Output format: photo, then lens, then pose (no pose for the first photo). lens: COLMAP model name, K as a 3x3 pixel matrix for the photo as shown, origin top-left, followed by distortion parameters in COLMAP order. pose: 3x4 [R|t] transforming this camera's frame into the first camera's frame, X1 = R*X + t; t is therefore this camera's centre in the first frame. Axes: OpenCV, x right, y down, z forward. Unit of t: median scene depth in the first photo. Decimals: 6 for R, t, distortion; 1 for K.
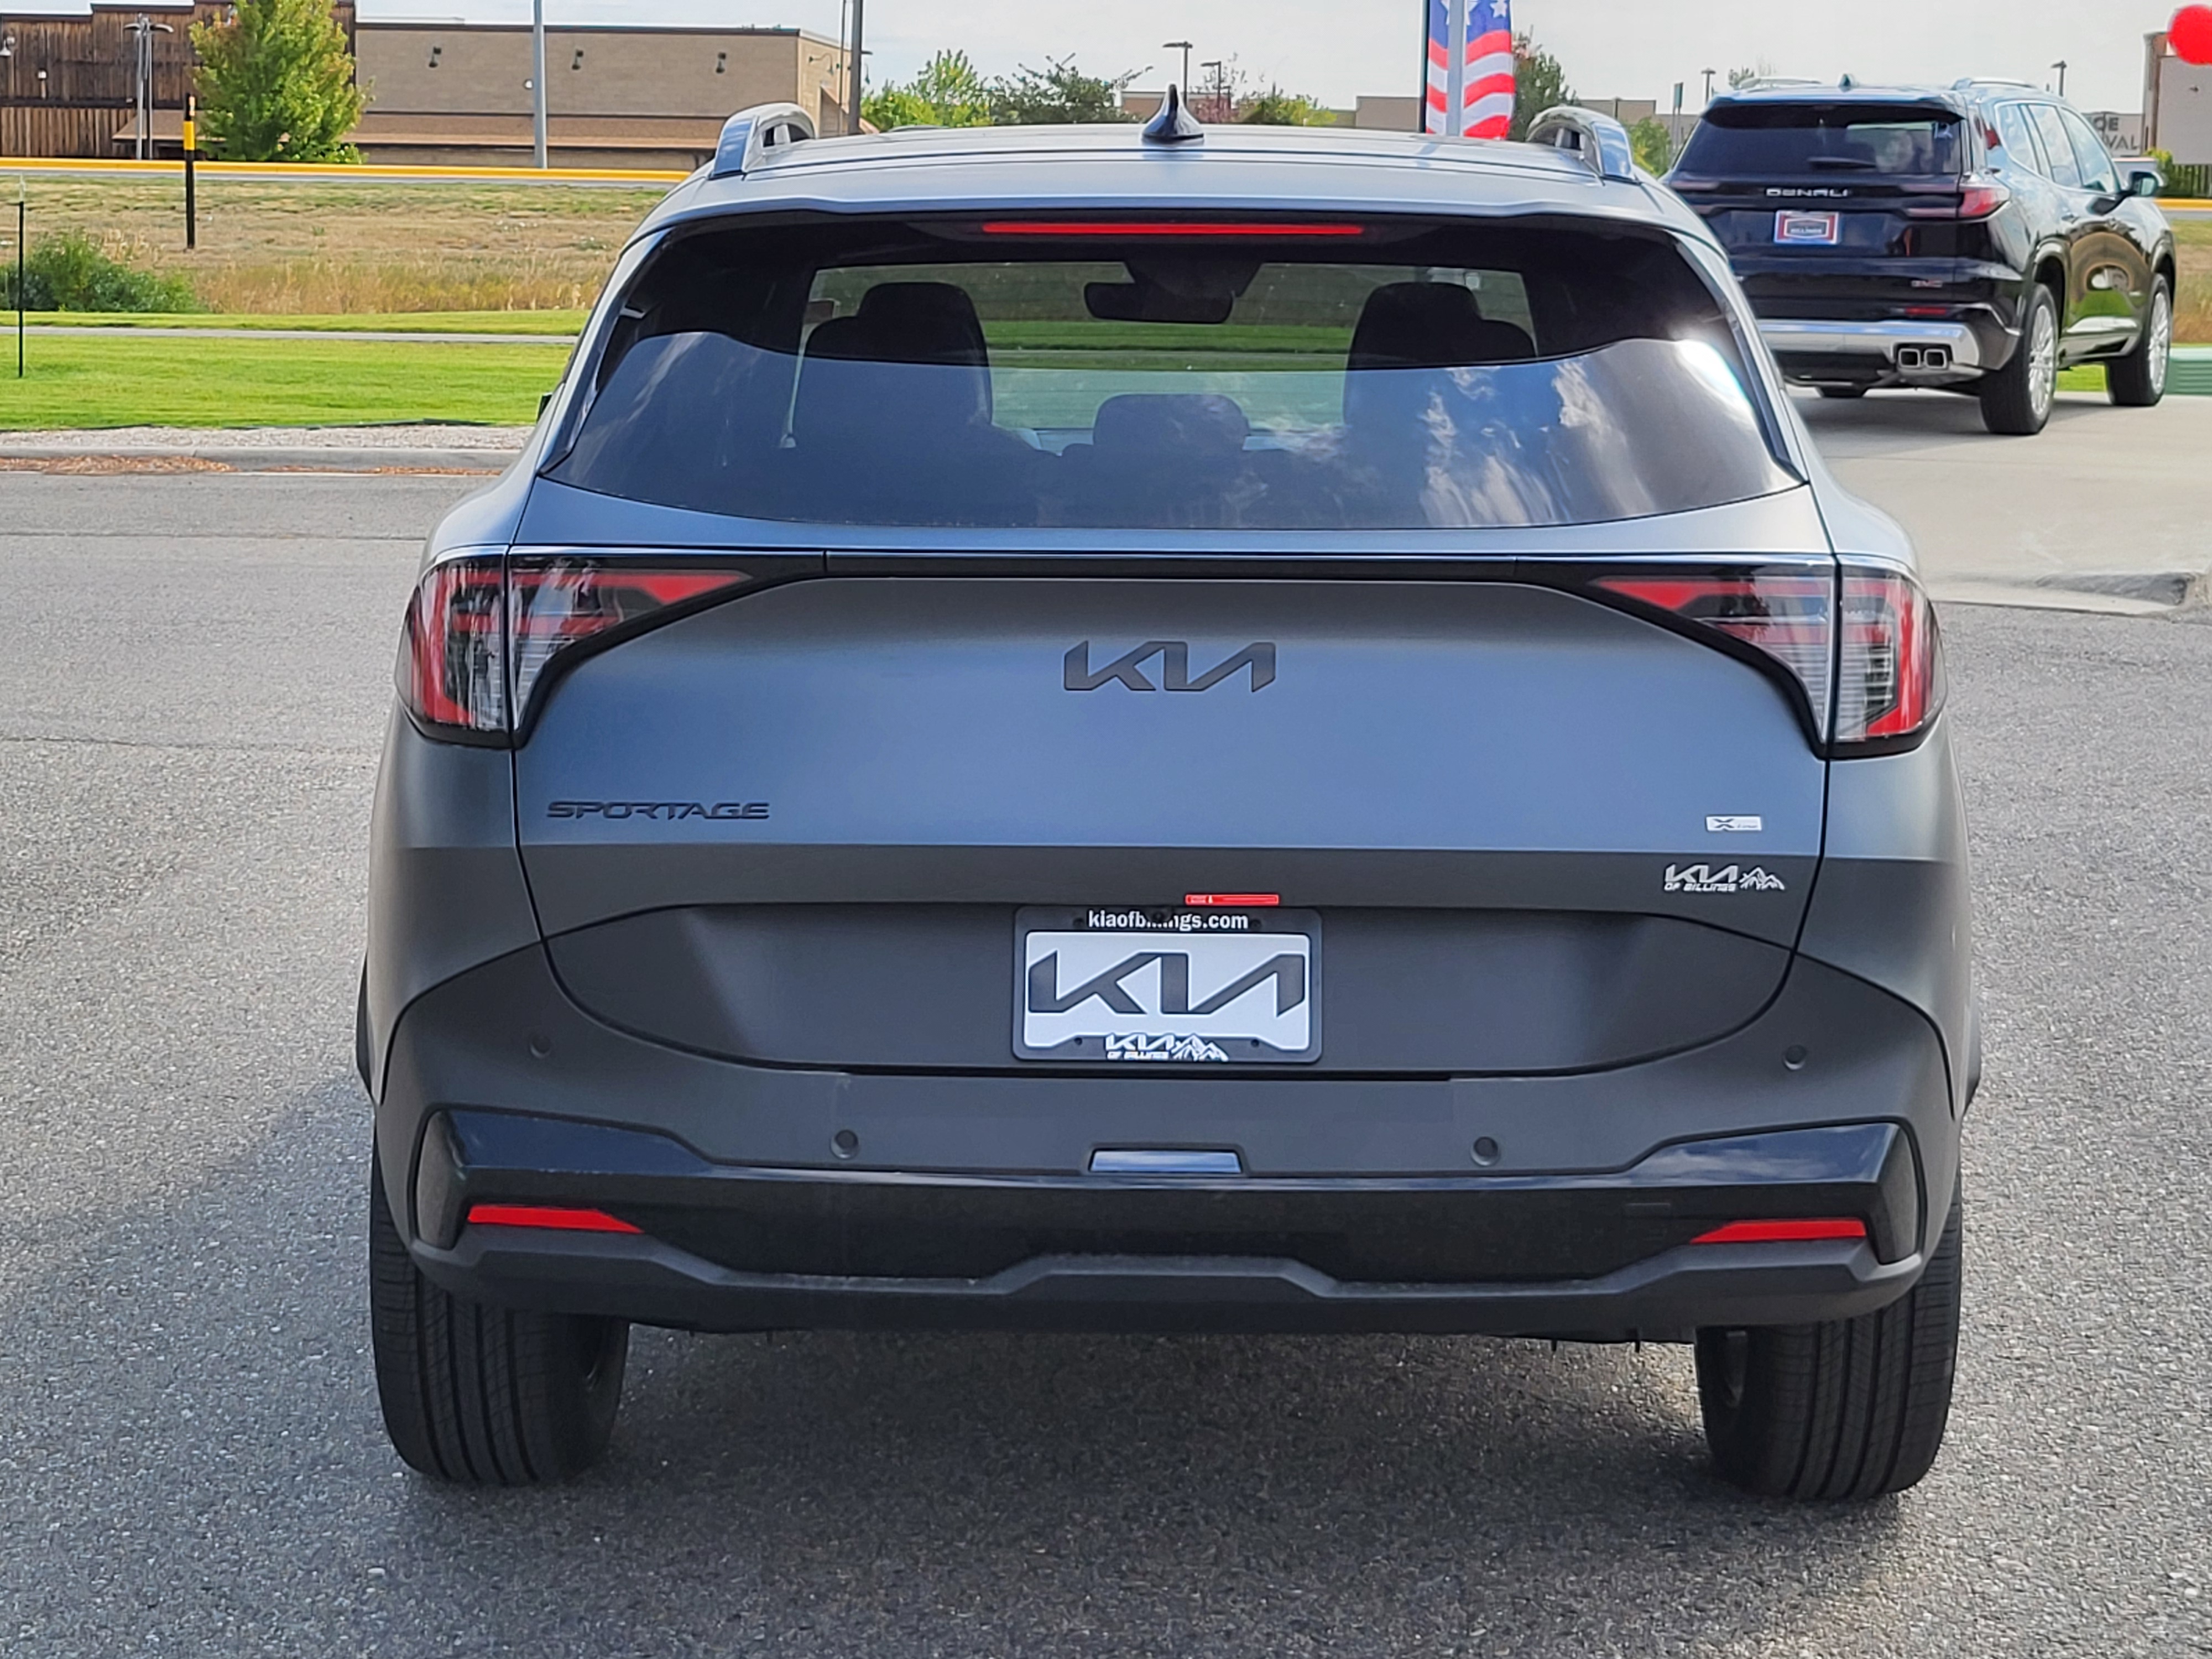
lens RADIAL K [[3116.7, 0, 1116.4], [0, 3116.7, 839.3], [0, 0, 1]] dist [0.025762, 0.000000]
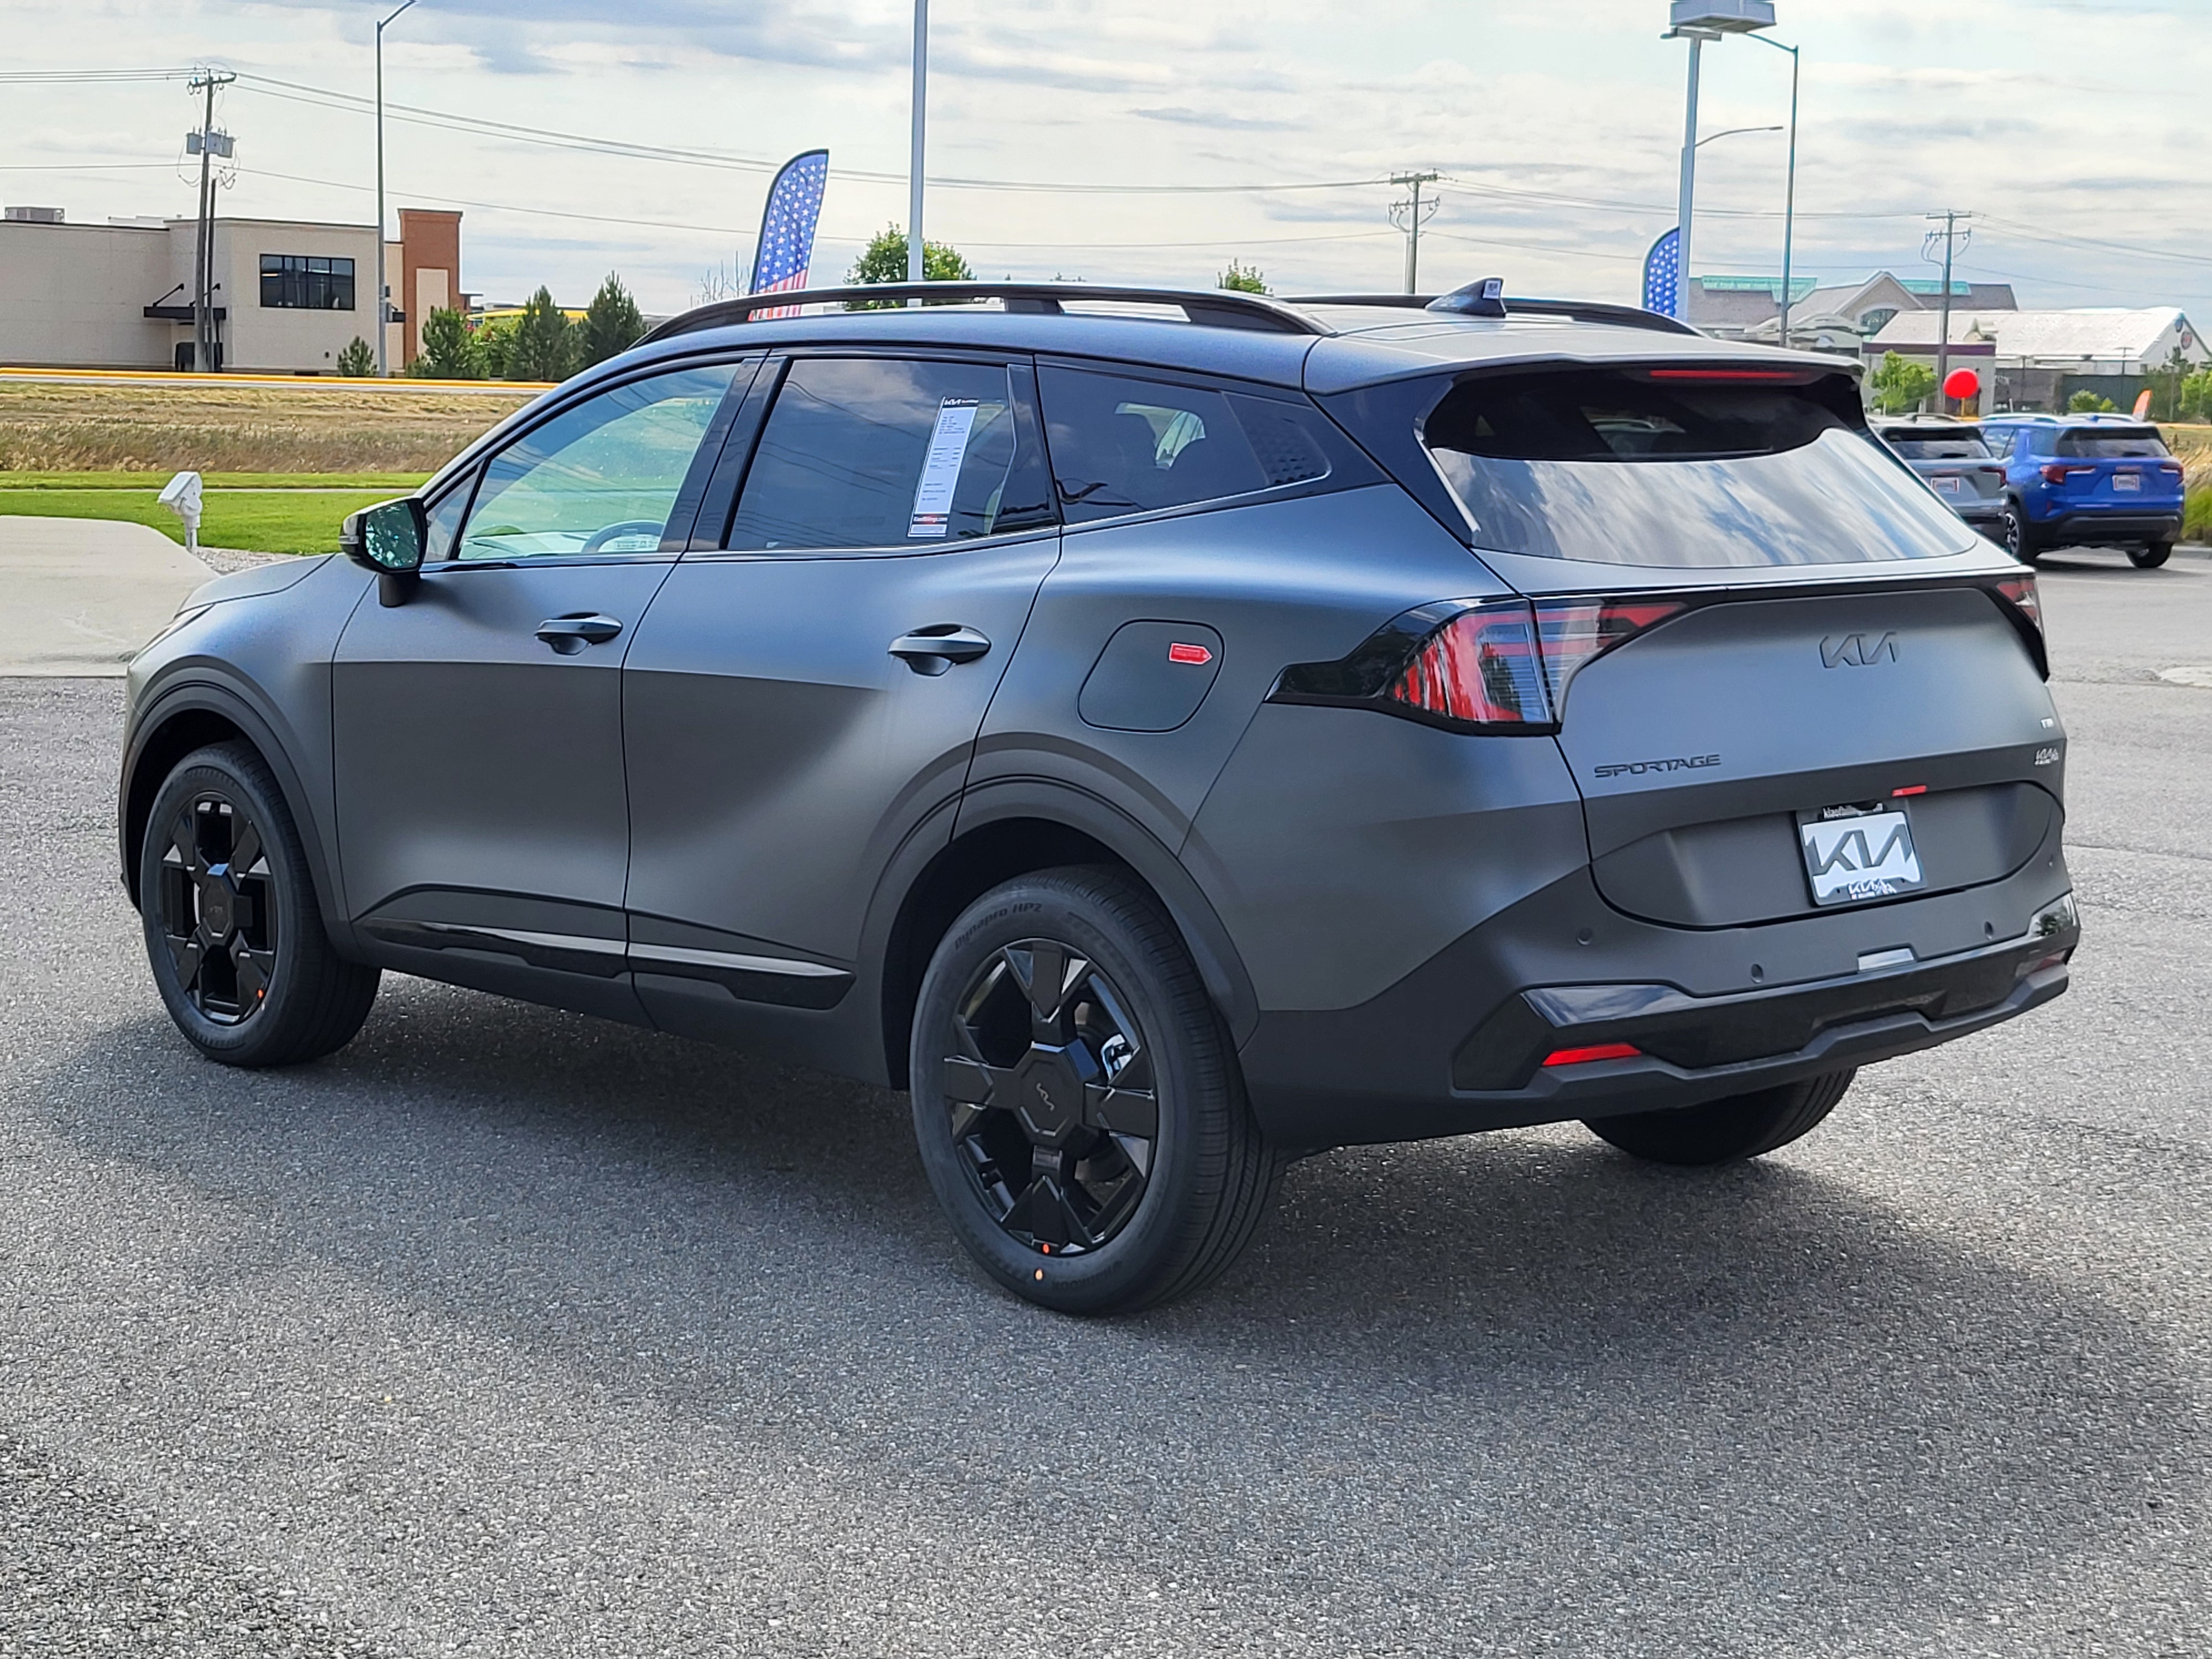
lens RADIAL K [[3116.7, 0, 1111.4], [0, 3116.7, 827.8], [0, 0, 1]] dist [0.025762, 0.000000]
pose [[0.722704, -0.090212, 0.685245, -1.351445], [0.109168, 0.993899, 0.015711, -0.031629], [-0.682481, 0.063453, 0.728143, 0.099537]]
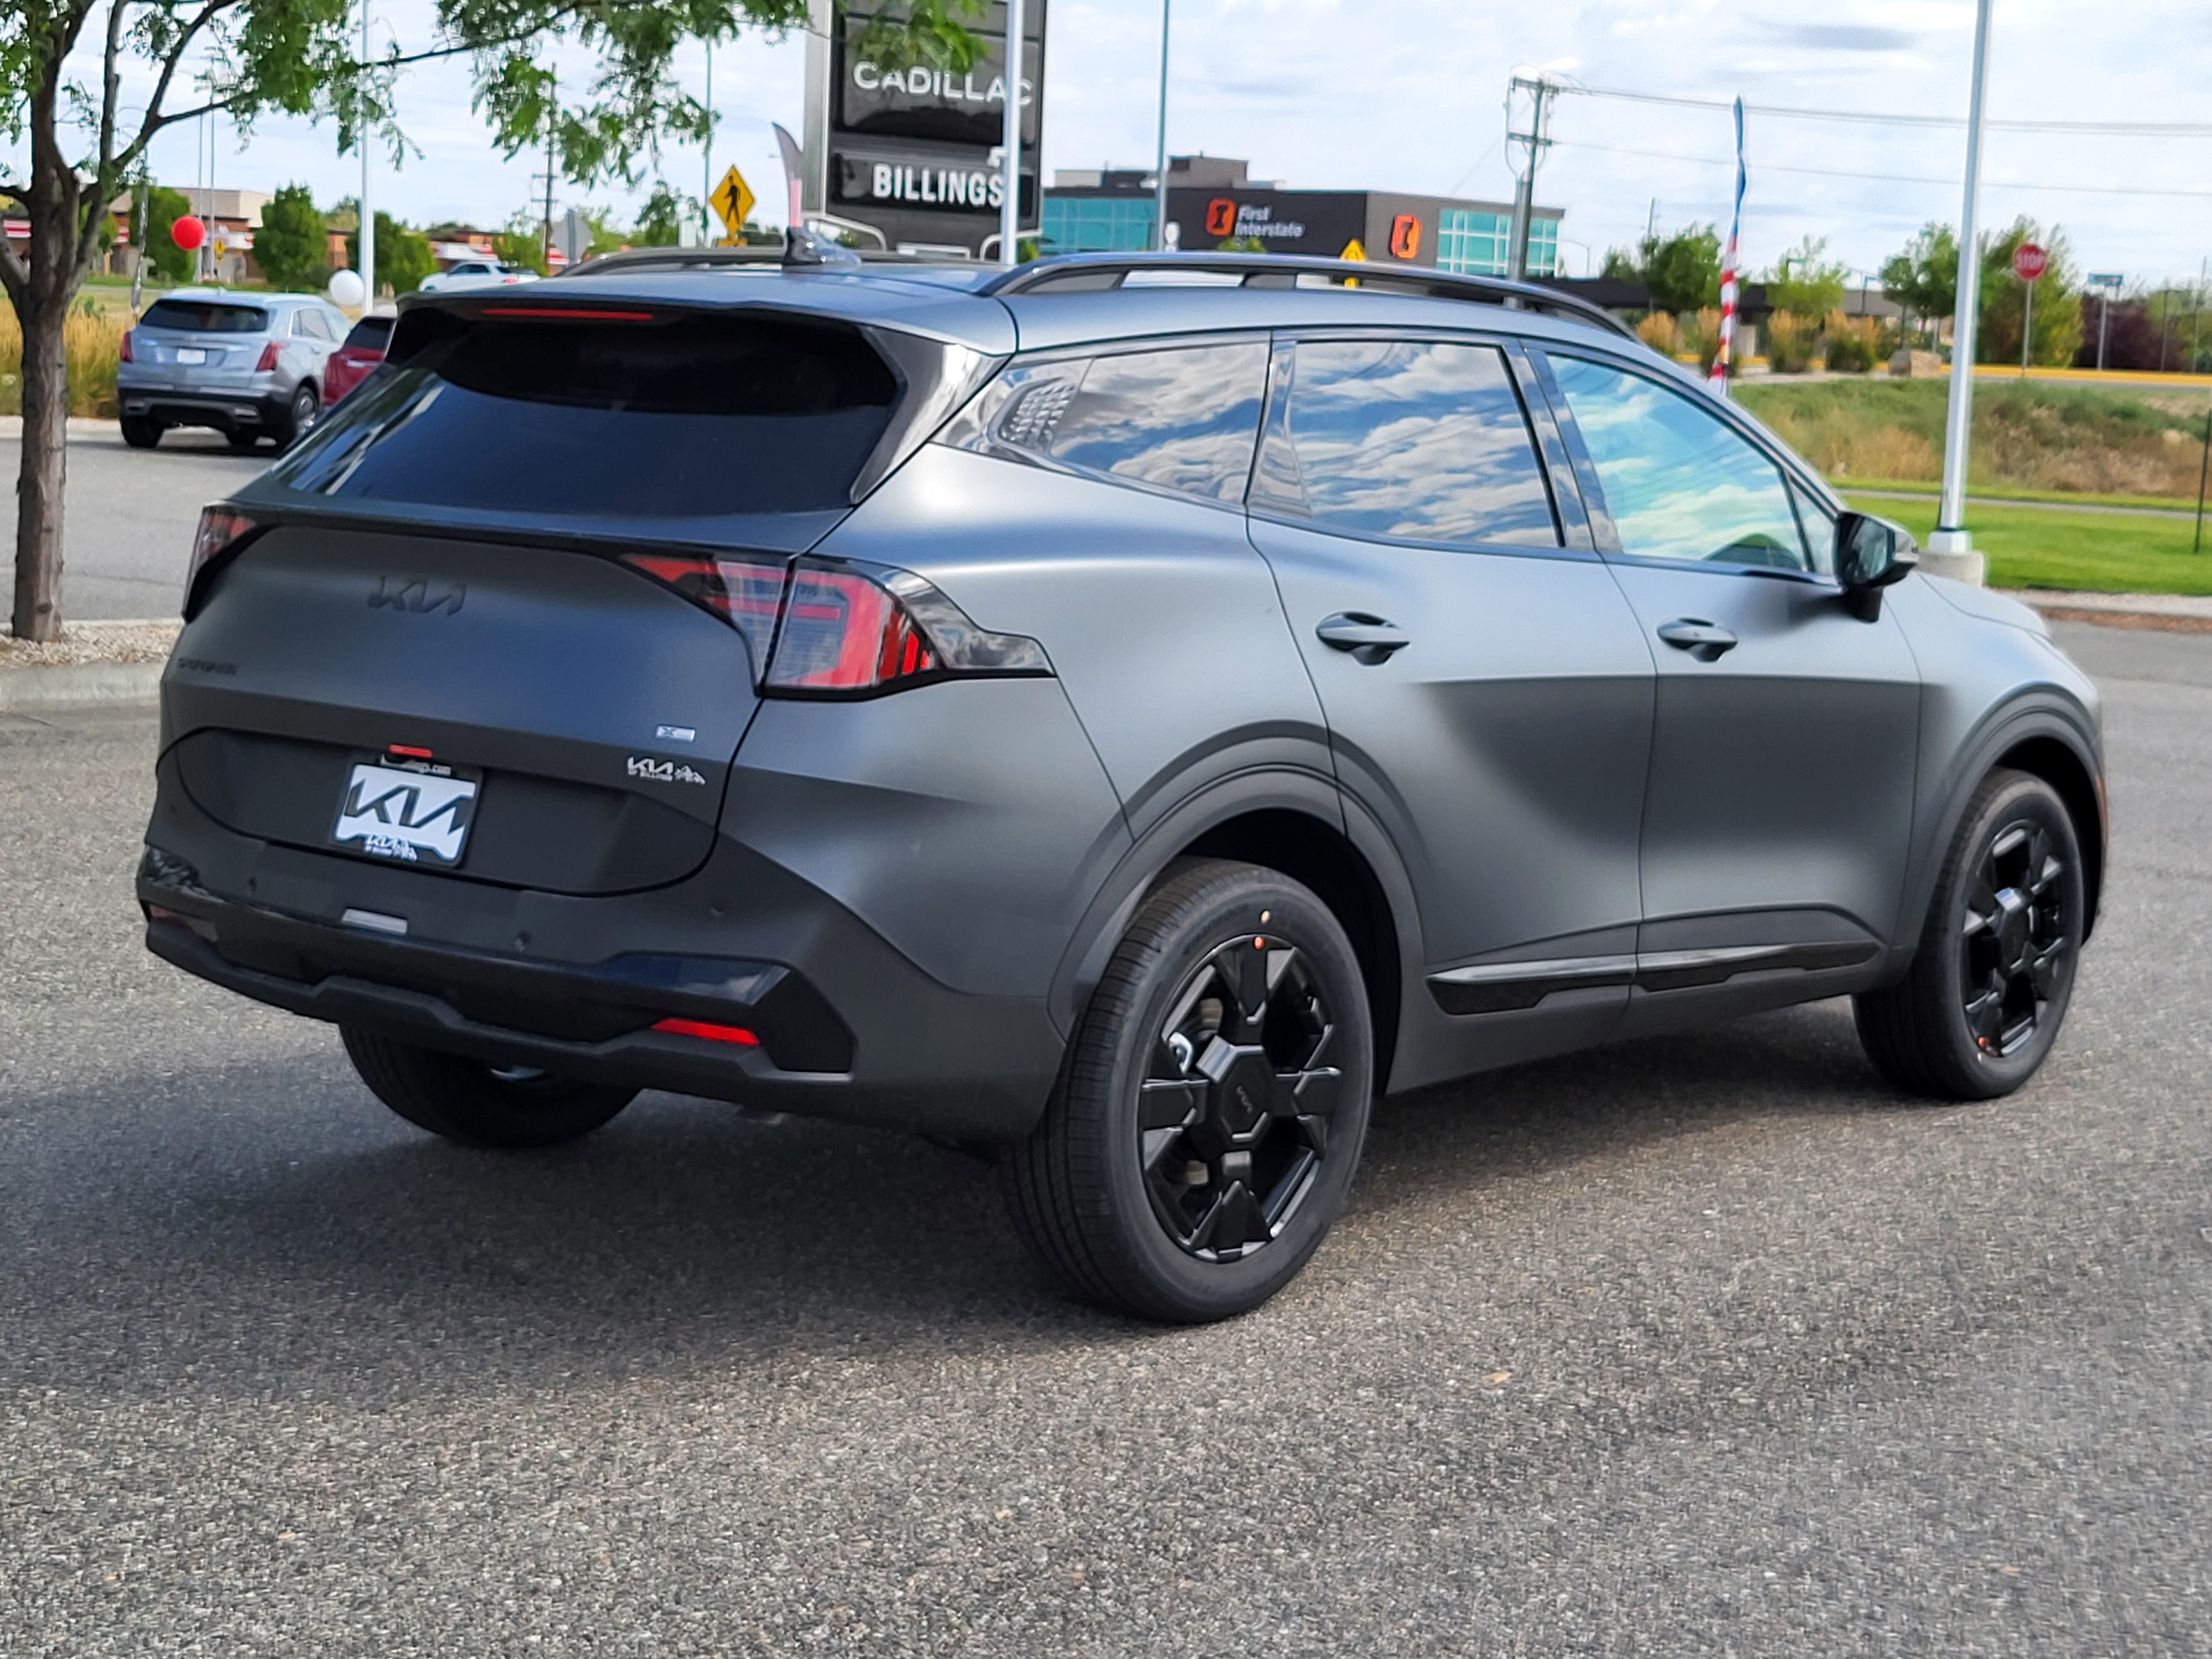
lens RADIAL K [[3116.7, 0, 1108.2], [0, 3116.7, 816.6], [0, 0, 1]] dist [0.025762, 0.000000]
pose [[0.797639, 0.102583, -0.594347, 1.193997], [-0.123740, 0.992301, 0.005204, 0.000862], [0.590305, 0.069393, 0.804192, -0.021024]]
